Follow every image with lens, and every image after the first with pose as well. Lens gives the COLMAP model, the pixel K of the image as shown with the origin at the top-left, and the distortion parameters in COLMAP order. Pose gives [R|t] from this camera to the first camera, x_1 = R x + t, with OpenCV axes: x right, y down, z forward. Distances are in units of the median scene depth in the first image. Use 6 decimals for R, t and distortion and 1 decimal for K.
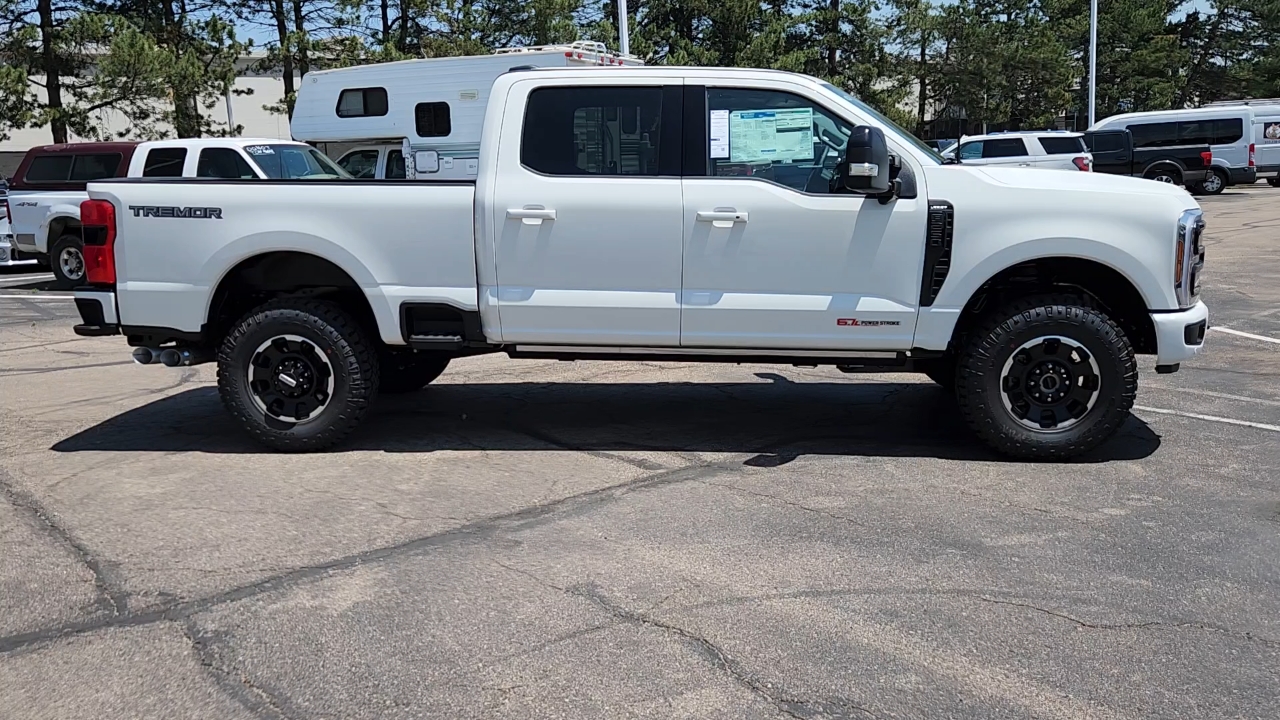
lens RADIAL K [[1087.8, 0, 634.2], [0, 1087.8, 359.8], [0, 0, 1]] dist [0.023385, -0.006682]
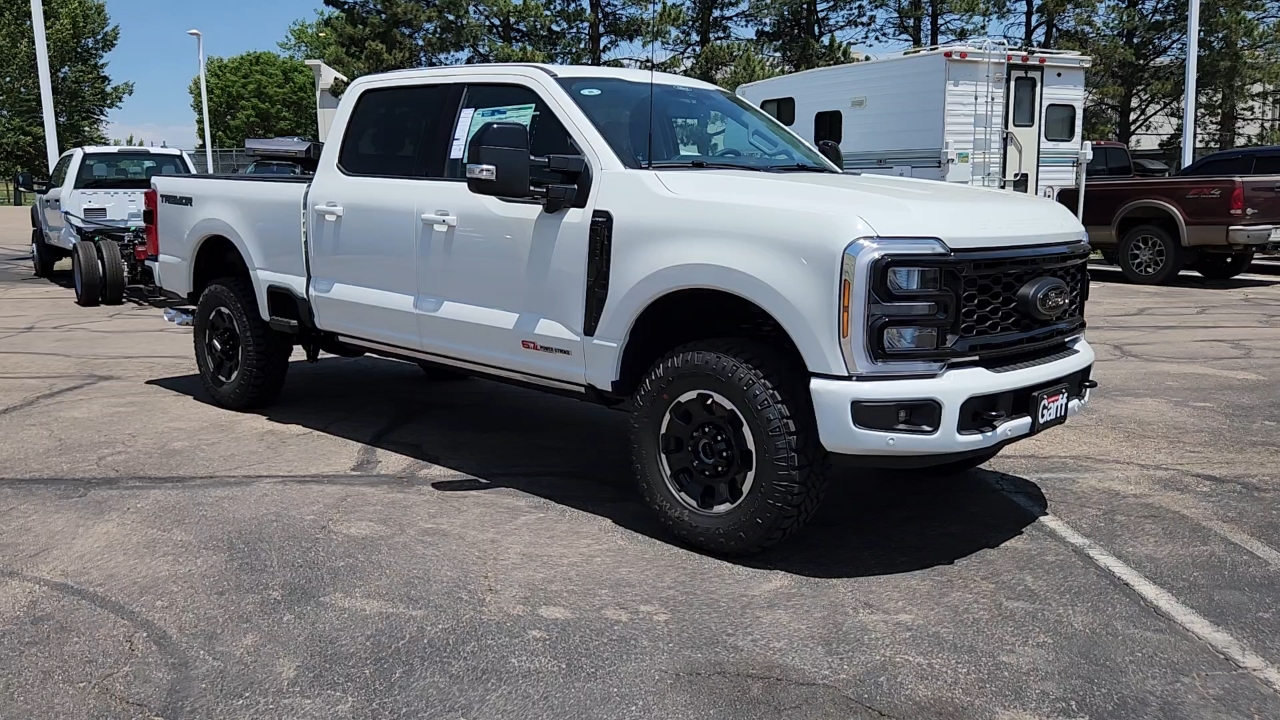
lens RADIAL K [[1093.4, 0, 634.8], [0, 1093.4, 356.1], [0, 0, 1]] dist [0.017838, 0.000582]
pose [[0.790094, 0.114368, -0.602222, 0.785755], [-0.124930, 0.991864, 0.024461, -0.057292], [0.600120, 0.055909, 0.797954, 0.340844]]
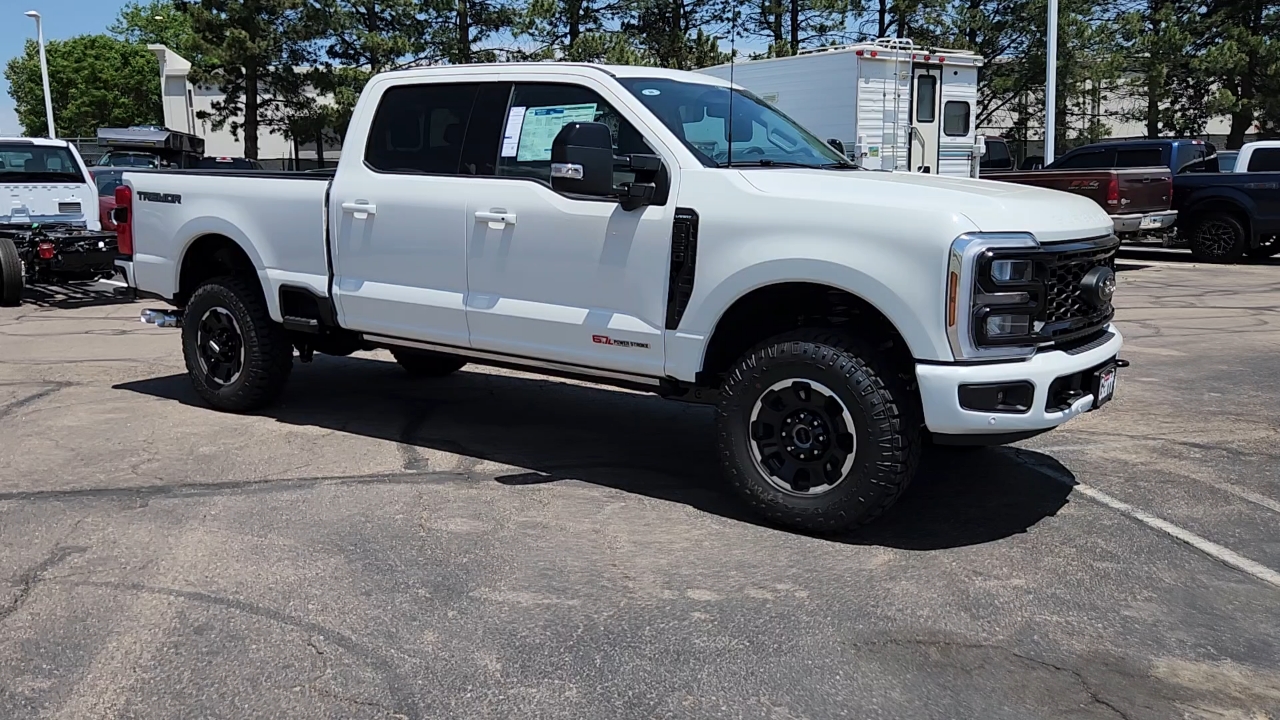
lens RADIAL K [[1087.8, 0, 634.2], [0, 1087.8, 359.8], [0, 0, 1]] dist [0.023385, -0.006682]
pose [[0.868119, 0.100811, -0.486011, 0.650375], [-0.103638, 0.994390, 0.021143, -0.039297], [0.485416, 0.032014, 0.873697, 0.222058]]
